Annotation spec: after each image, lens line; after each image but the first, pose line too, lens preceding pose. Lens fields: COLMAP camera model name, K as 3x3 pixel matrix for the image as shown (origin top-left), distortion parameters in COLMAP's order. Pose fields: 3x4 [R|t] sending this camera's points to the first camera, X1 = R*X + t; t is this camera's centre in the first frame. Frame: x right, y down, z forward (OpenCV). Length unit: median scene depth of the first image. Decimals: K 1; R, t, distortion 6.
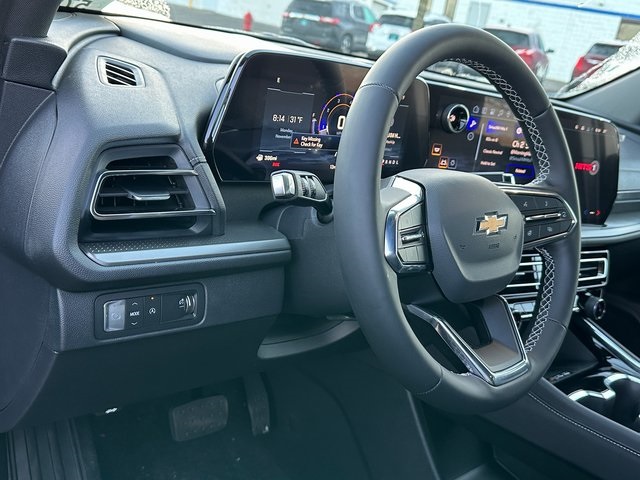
lens RADIAL K [[636.5, 0, 317.4], [0, 636.5, 243.1], [0, 0, 1]] dist [0.185543, -0.378018]
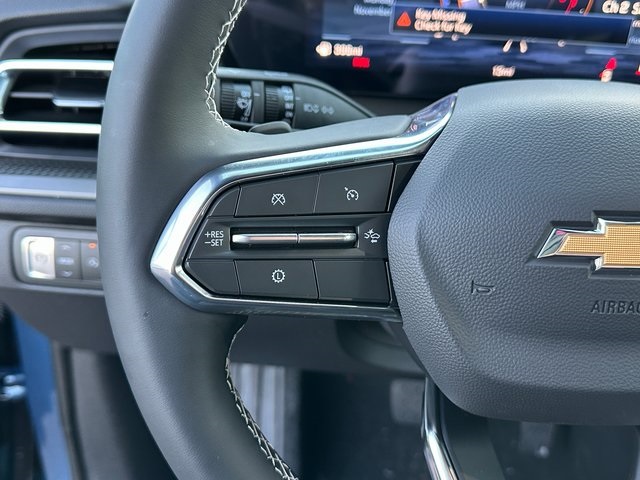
lens RADIAL K [[659.2, 0, 318.2], [0, 659.2, 249.7], [0, 0, 1]] dist [0.046531, -0.158319]
pose [[0.693209, 0.219418, -0.686525, 0.330306], [-0.121623, 0.974485, 0.188645, -0.061624], [0.710401, -0.047274, 0.702208, 0.511481]]
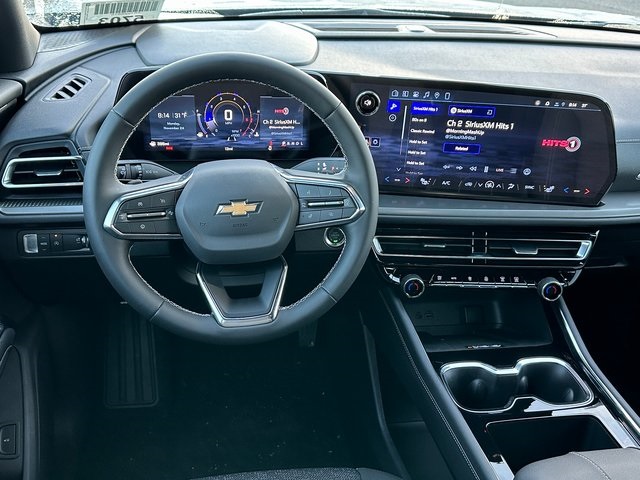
lens RADIAL K [[636.5, 0, 317.4], [0, 636.5, 243.1], [0, 0, 1]] dist [0.185543, -0.378018]
pose [[0.839522, 0.117660, -0.530433, 0.901180], [-0.052259, 0.989231, 0.136718, -0.118926], [0.540807, -0.087057, 0.836629, -0.006931]]
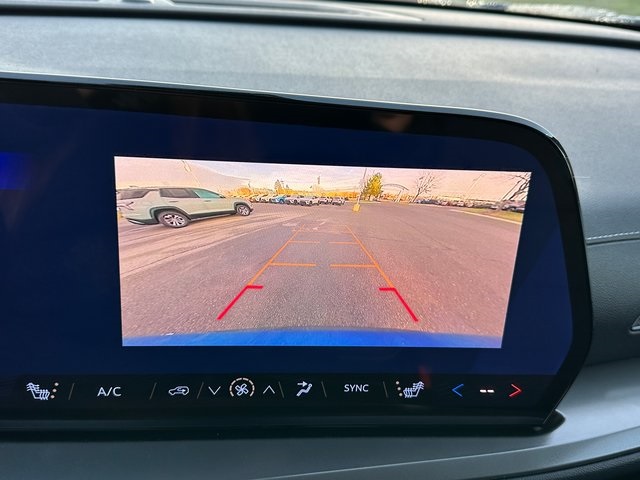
lens RADIAL K [[659.2, 0, 318.2], [0, 659.2, 249.7], [0, 0, 1]] dist [0.046531, -0.158319]
pose [[0.909335, 0.040934, -0.414047, 0.704143], [-0.014406, 0.997649, 0.066994, -0.204898], [0.415816, -0.054955, 0.907787, 0.962575]]
